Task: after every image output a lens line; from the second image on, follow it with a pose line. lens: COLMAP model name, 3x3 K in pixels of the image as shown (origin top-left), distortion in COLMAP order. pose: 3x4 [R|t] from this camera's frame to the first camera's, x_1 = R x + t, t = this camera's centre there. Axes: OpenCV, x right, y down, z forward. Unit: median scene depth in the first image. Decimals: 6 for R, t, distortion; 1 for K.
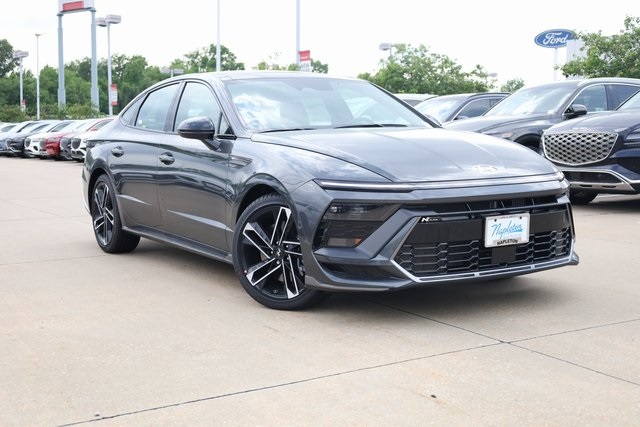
lens RADIAL K [[920.8, 0, 323.3], [0, 920.8, 214.0], [0, 0, 1]] dist [0.022649, 0.000000]
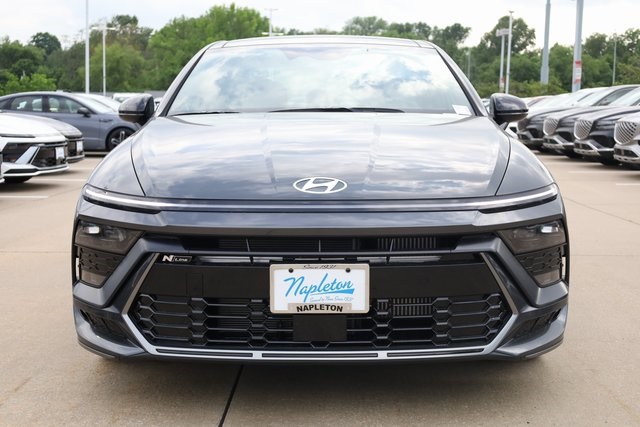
lens RADIAL K [[920.8, 0, 318.3], [0, 920.8, 213.6], [0, 0, 1]] dist [0.022649, 0.000000]
pose [[0.839582, 0.078127, -0.537585, 0.515624], [-0.065981, 0.996943, 0.041838, -0.055999], [0.539210, 0.000344, 0.842171, 0.496079]]
